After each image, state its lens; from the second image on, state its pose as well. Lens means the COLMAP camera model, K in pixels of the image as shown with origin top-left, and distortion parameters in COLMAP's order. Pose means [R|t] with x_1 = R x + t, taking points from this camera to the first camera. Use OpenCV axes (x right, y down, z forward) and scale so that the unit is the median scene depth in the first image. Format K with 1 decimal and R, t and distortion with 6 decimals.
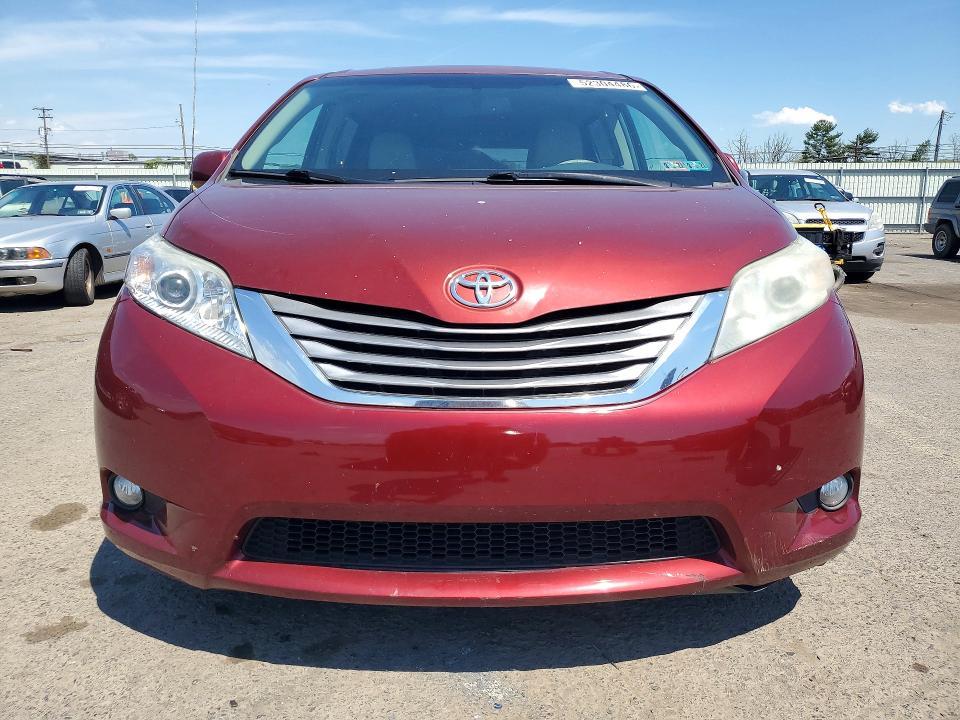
lens RADIAL K [[771.6, 0, 480.0], [0, 771.6, 360.0], [0, 0, 1]] dist [0.003650, 0.002945]
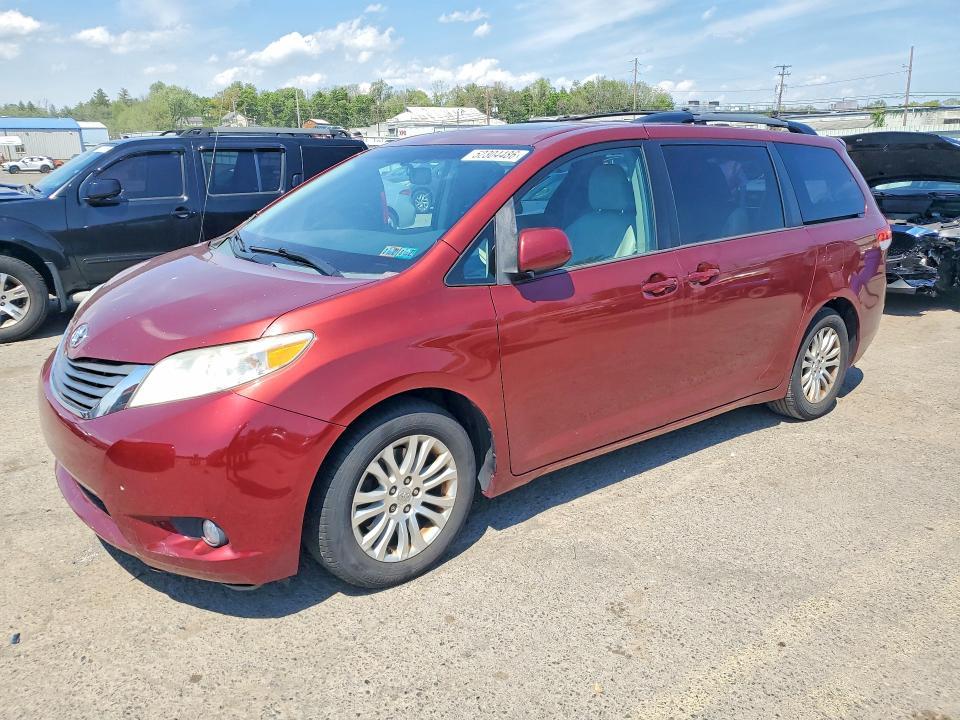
lens RADIAL K [[771.6, 0, 480.0], [0, 771.6, 360.0], [0, 0, 1]] dist [0.003650, 0.002945]
pose [[0.613554, 0.205107, -0.762550, 1.619646], [-0.152696, 0.978268, 0.140269, -0.359796], [0.774749, 0.030376, 0.631539, 0.488175]]
